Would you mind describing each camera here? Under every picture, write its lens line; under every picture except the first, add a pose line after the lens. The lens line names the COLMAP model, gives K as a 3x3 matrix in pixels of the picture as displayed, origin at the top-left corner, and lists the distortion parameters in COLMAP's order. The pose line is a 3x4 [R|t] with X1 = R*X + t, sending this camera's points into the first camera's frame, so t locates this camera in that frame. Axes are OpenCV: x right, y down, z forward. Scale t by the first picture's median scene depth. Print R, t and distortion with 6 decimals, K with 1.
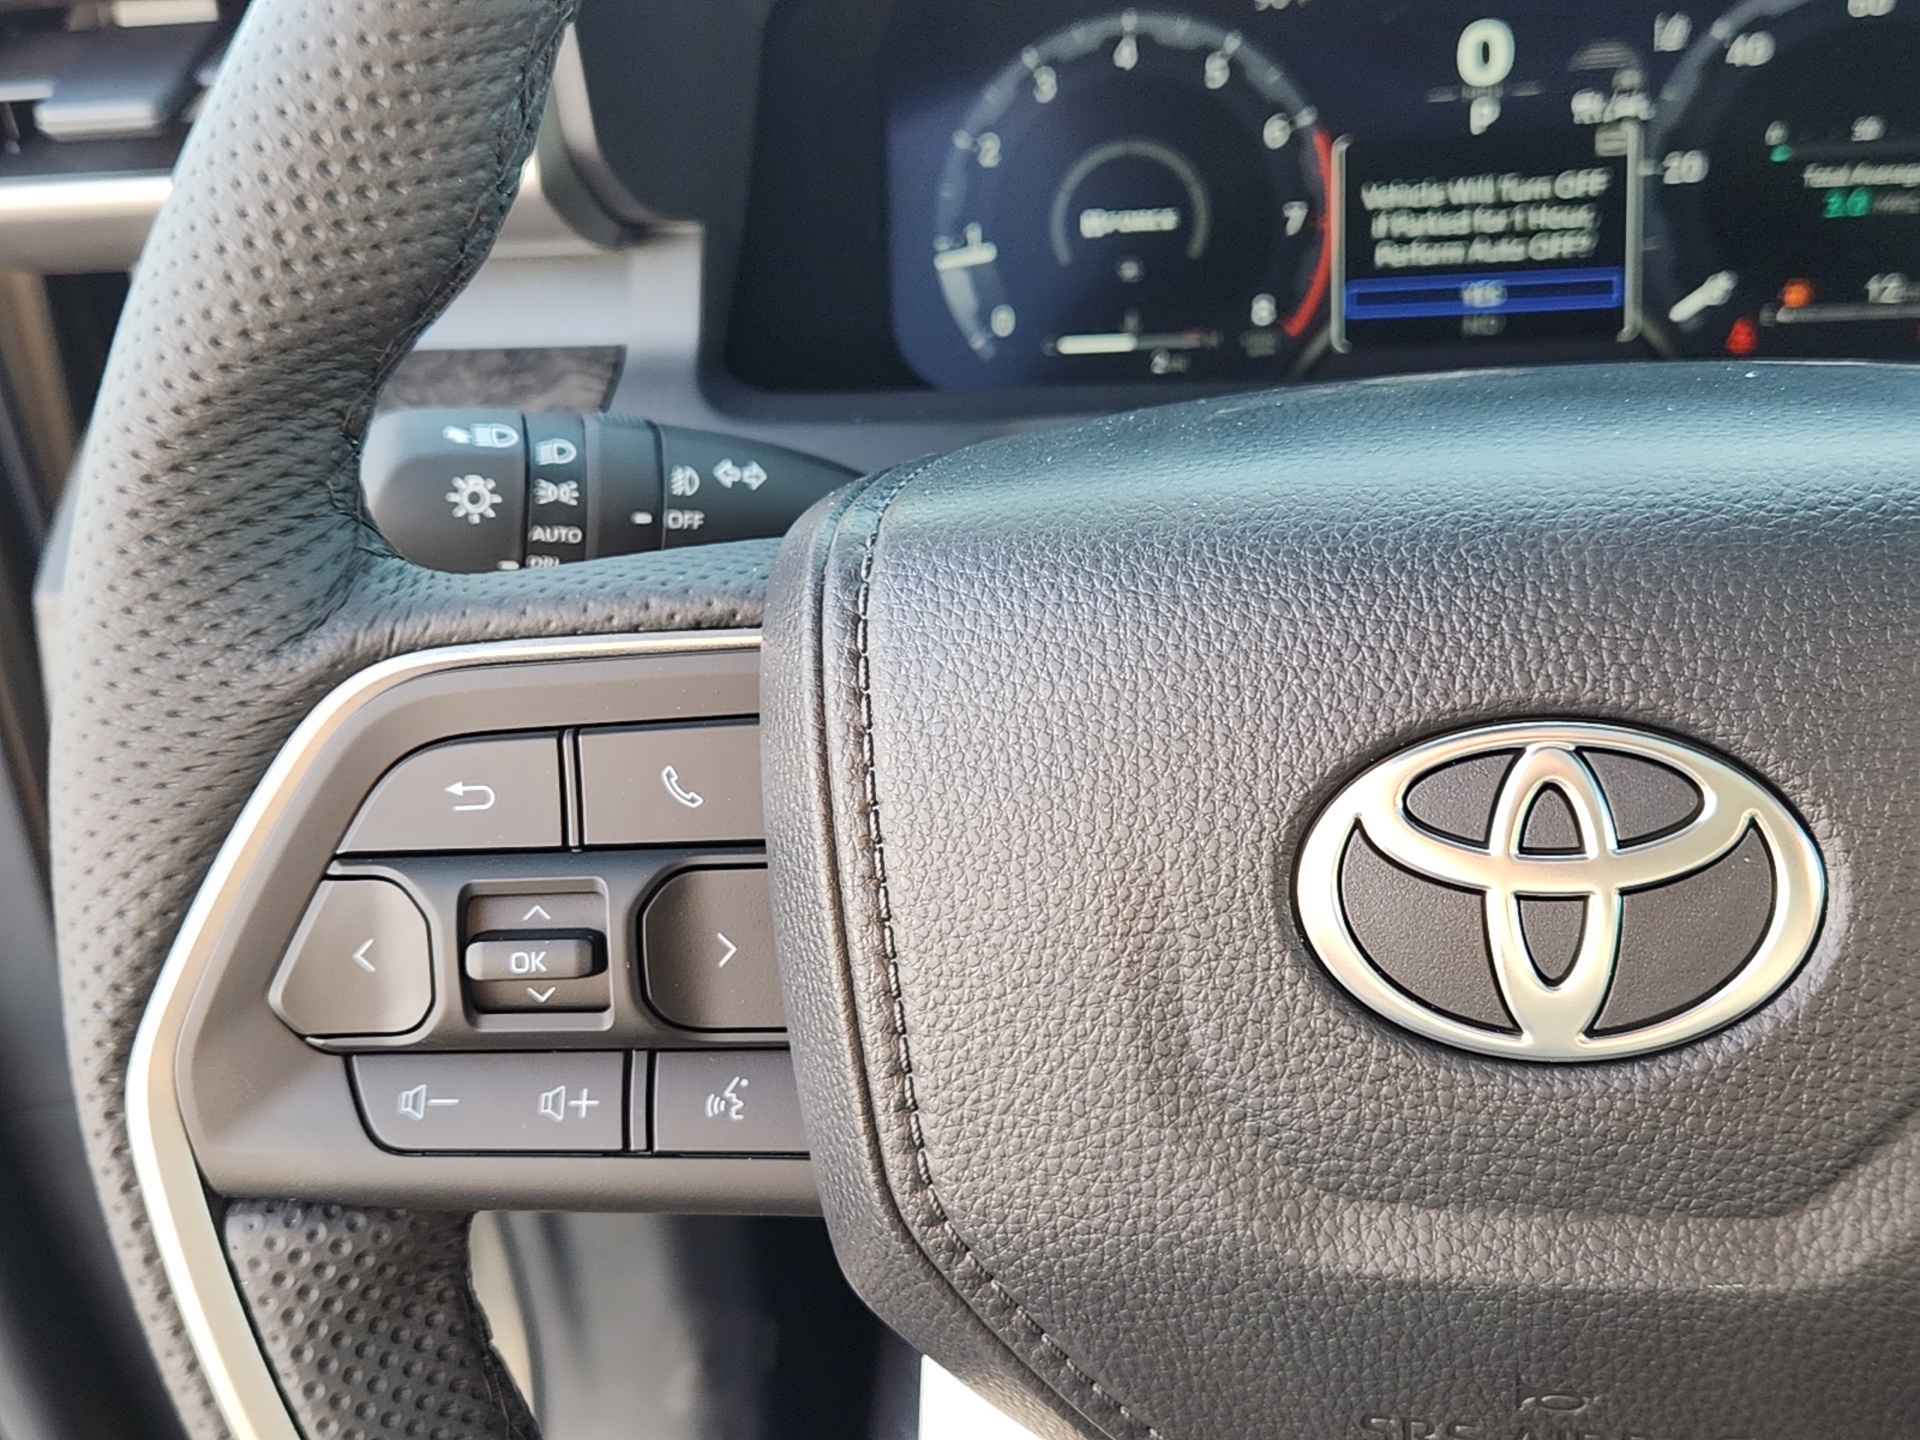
lens RADIAL K [[2016.7, 0, 924.3], [0, 2016.7, 693.8], [0, 0, 1]] dist [0.034286, -0.098509]
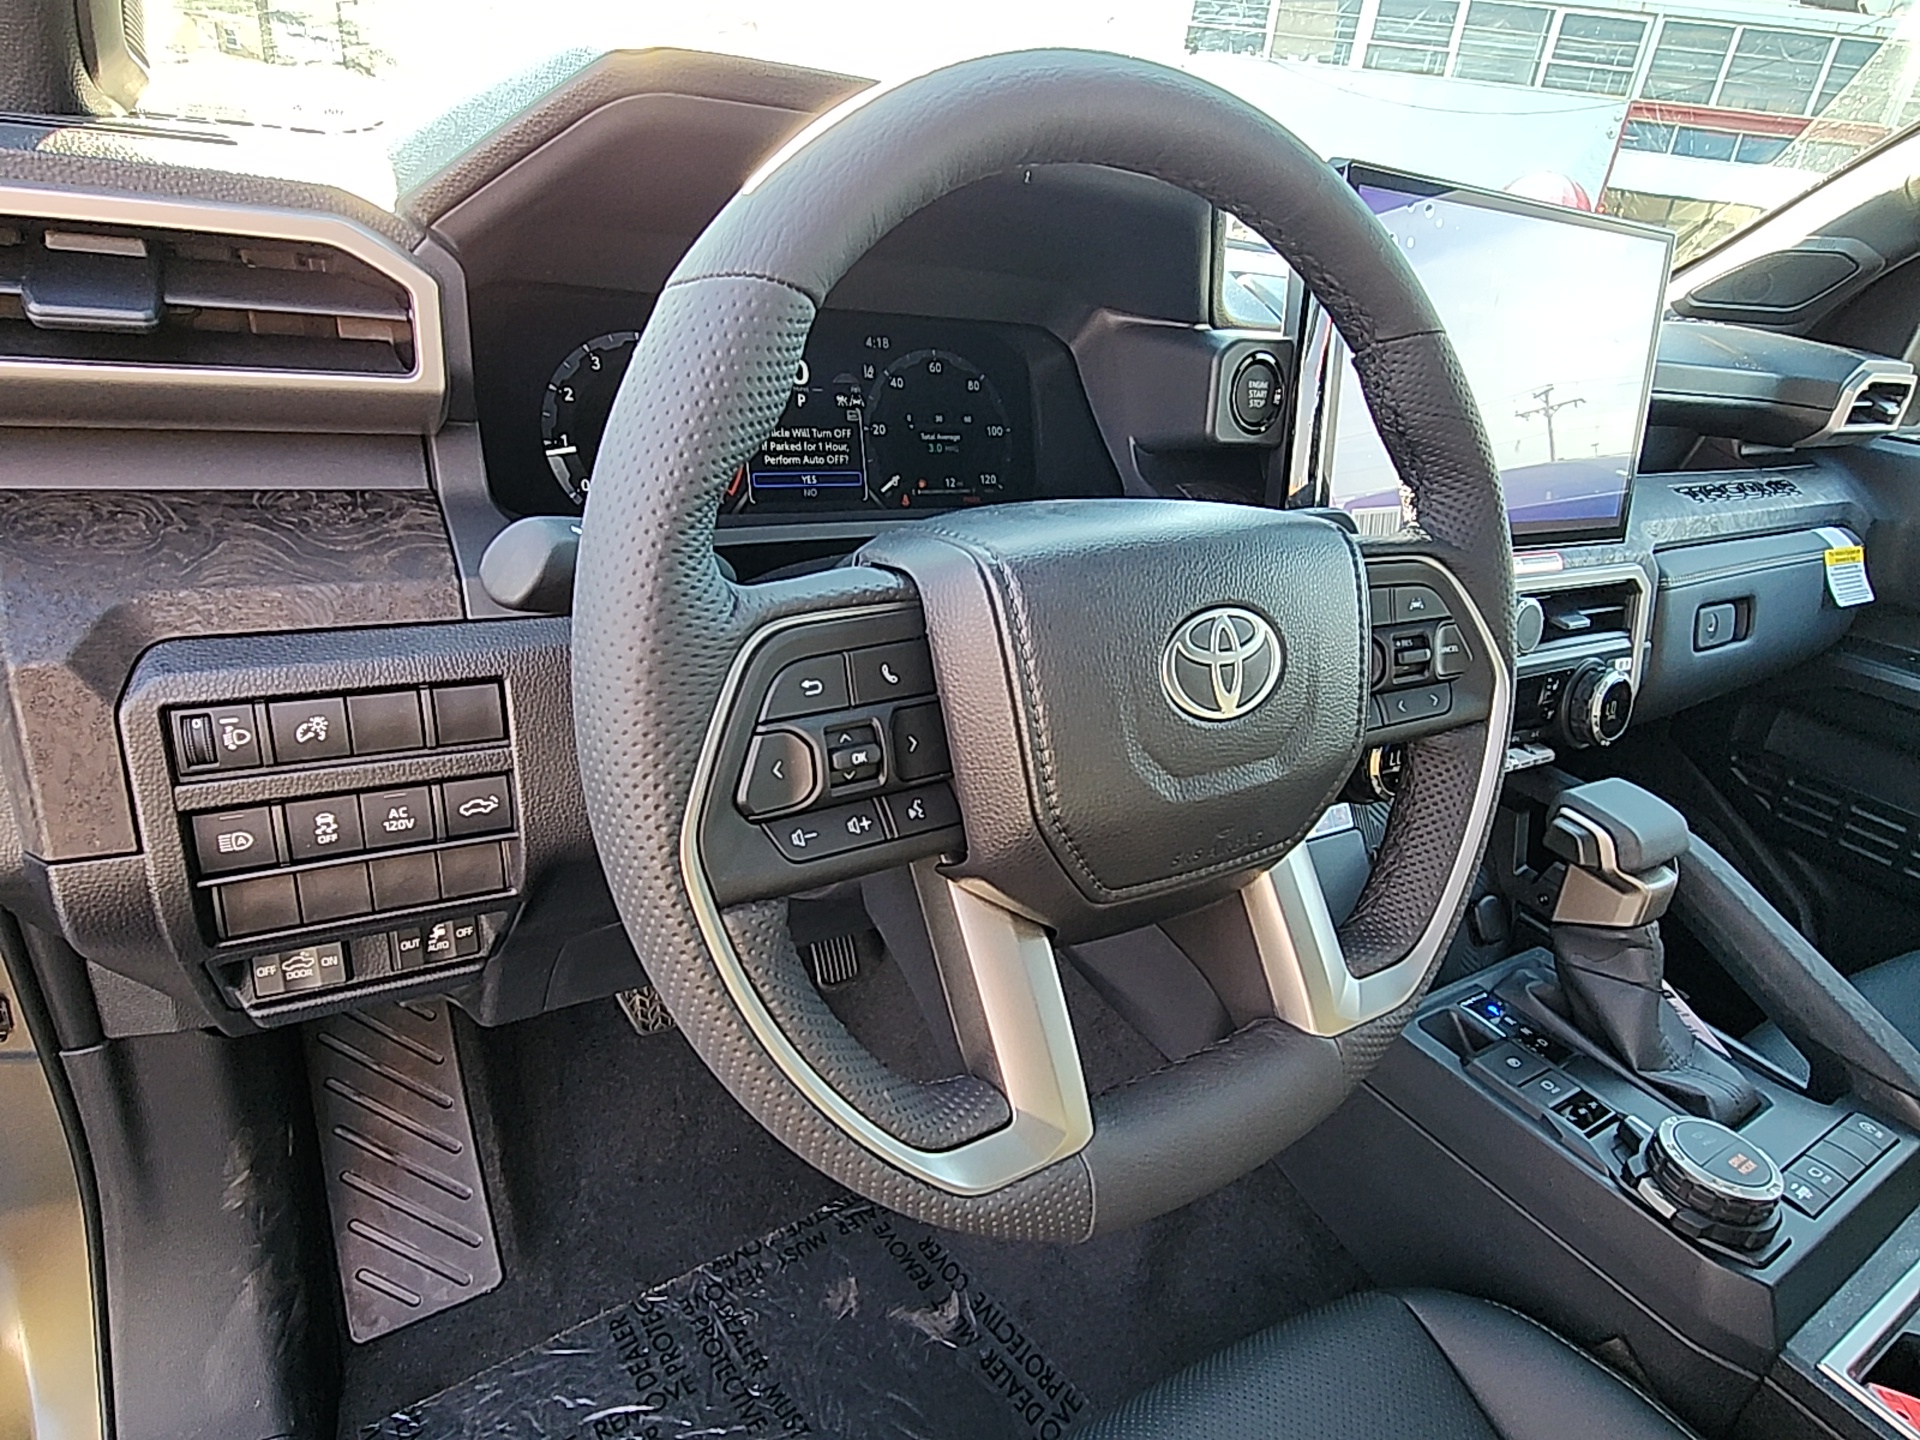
lens RADIAL K [[1011.8, 0, 960.0], [0, 1011.8, 720.0], [0, 0, 1]] dist [-0.005489, -0.002414]
pose [[0.727049, -0.122884, 0.675499, -0.929236], [0.106688, 0.992123, 0.065653, 0.035339], [-0.678246, 0.024335, 0.734432, 0.124934]]
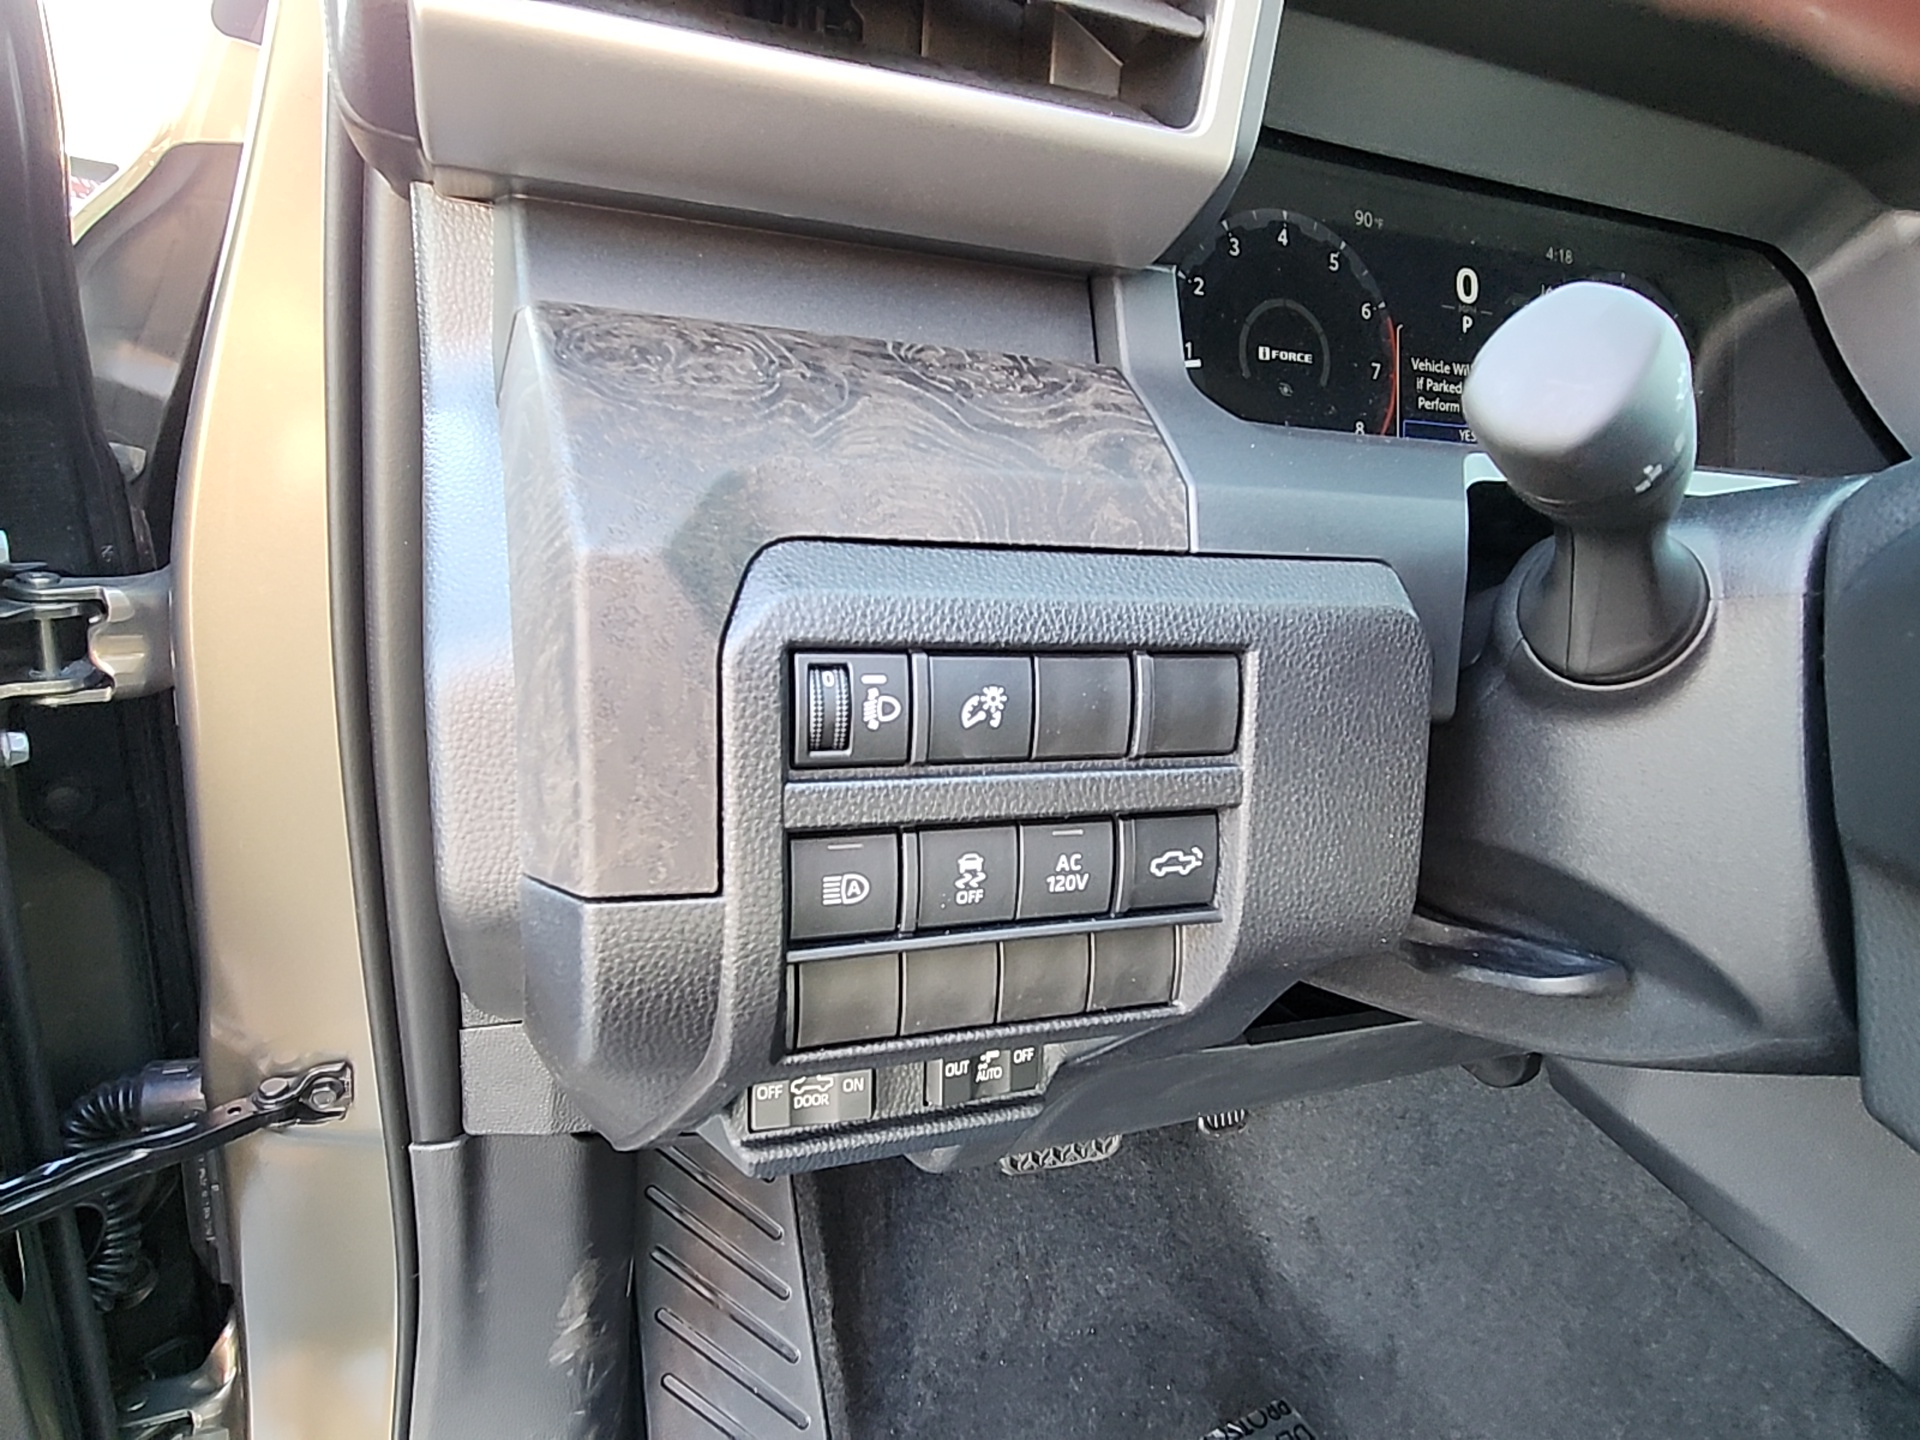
lens RADIAL K [[973.8, 0, 938.6], [0, 973.8, 735.3], [0, 0, 1]] dist [-0.004407, 0.000414]
pose [[0.831732, -0.019032, 0.554850, -1.159167], [0.046993, 0.998239, -0.036202, 0.110031], [-0.553184, 0.056185, 0.831162, 1.392336]]
